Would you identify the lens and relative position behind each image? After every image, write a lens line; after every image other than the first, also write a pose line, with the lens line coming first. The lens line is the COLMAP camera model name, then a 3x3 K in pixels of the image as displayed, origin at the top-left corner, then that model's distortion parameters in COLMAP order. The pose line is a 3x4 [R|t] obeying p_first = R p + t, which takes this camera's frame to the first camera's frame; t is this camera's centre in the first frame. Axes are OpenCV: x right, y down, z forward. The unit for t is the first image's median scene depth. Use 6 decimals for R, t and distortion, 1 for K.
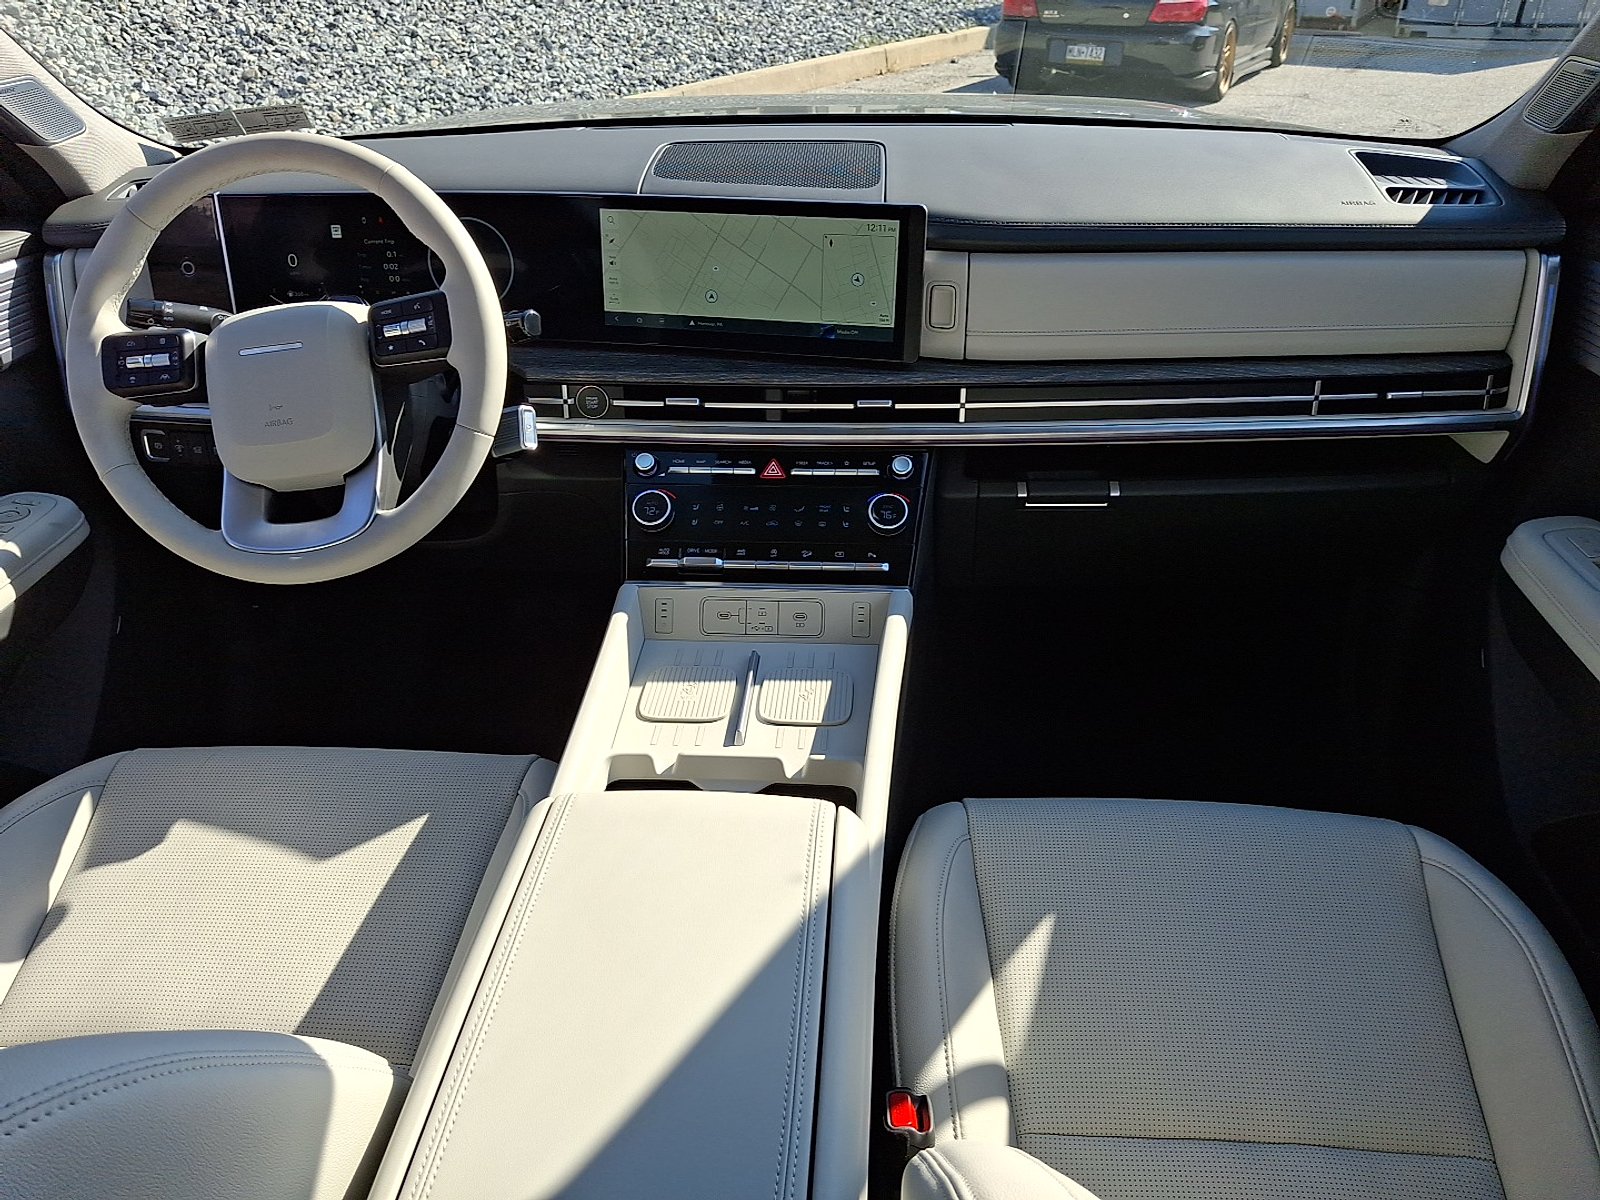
lens RADIAL K [[1132.9, 0, 778.5], [0, 1132.9, 577.5], [0, 0, 1]] dist [0.189965, -0.361202]
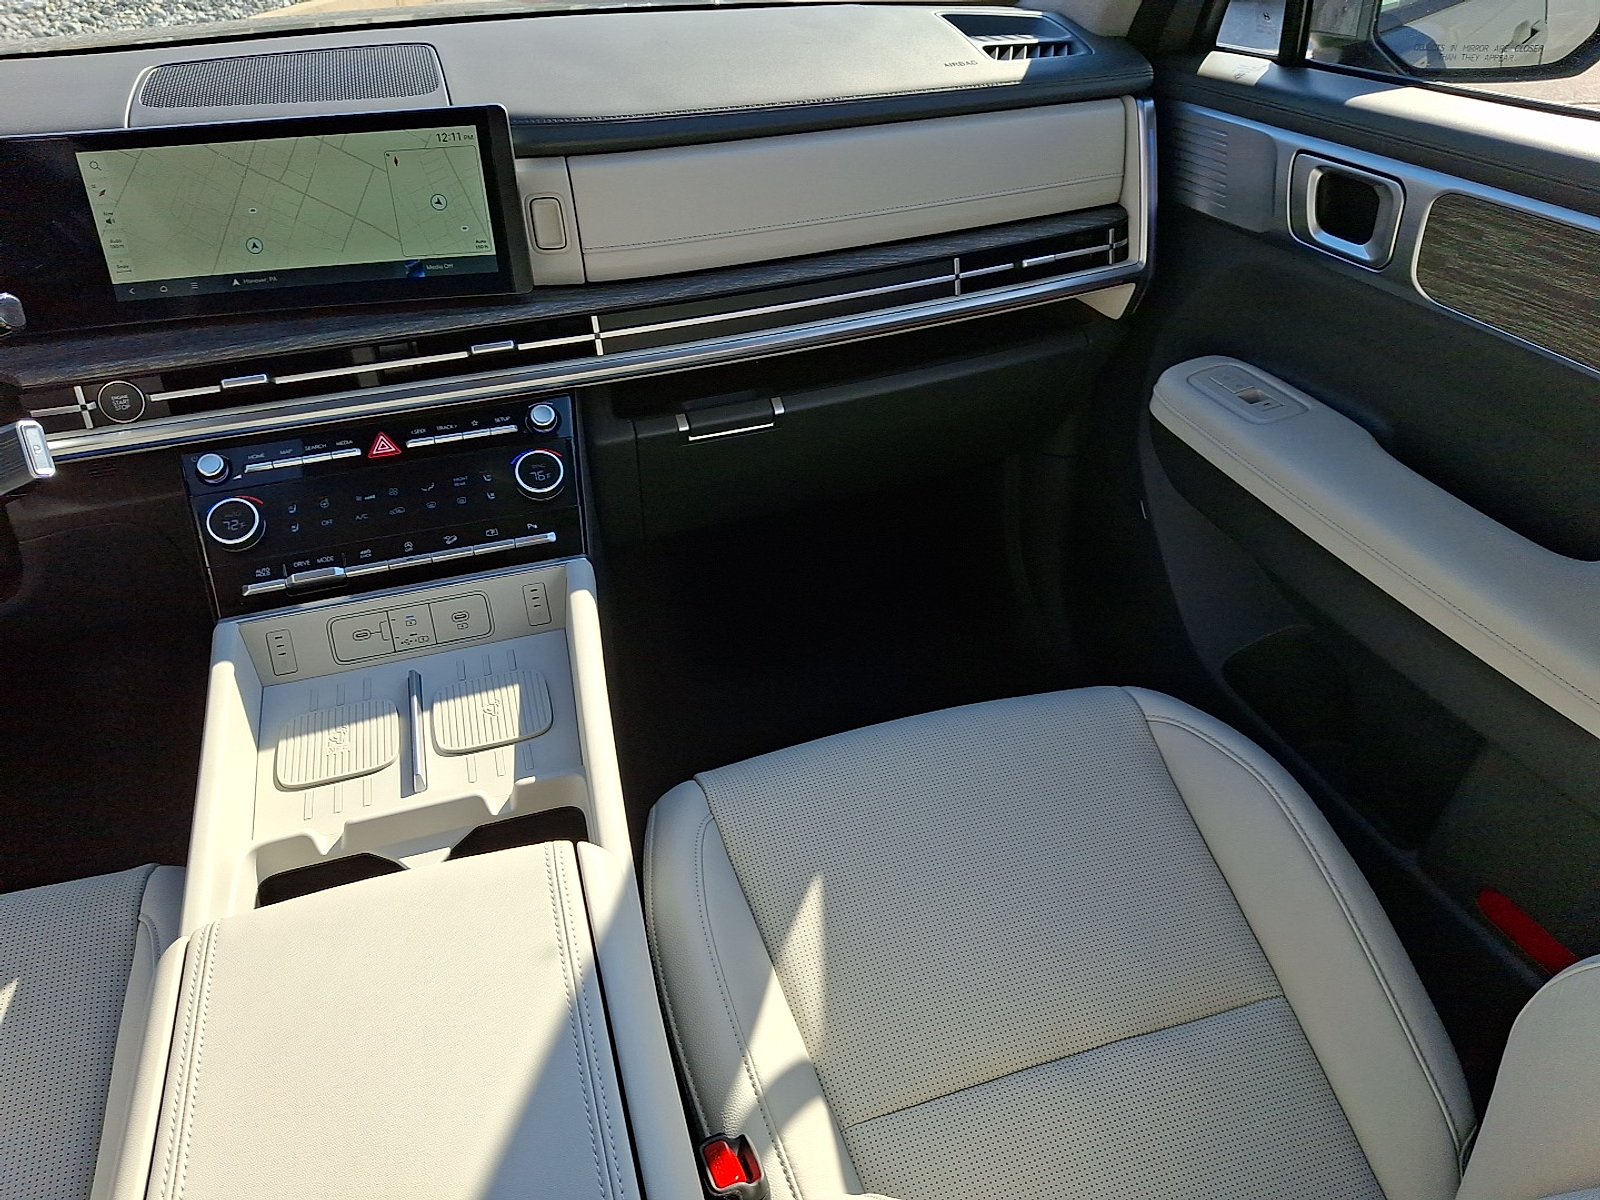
lens RADIAL K [[1152.9, 0, 800.0], [0, 1152.9, 600.0], [0, 0, 1]] dist [0.062259, -0.123756]
pose [[0.926855, -0.212721, 0.309338, -0.009897], [0.194250, 0.976841, 0.089717, -0.004506], [-0.321259, -0.023066, 0.946710, 0.122009]]
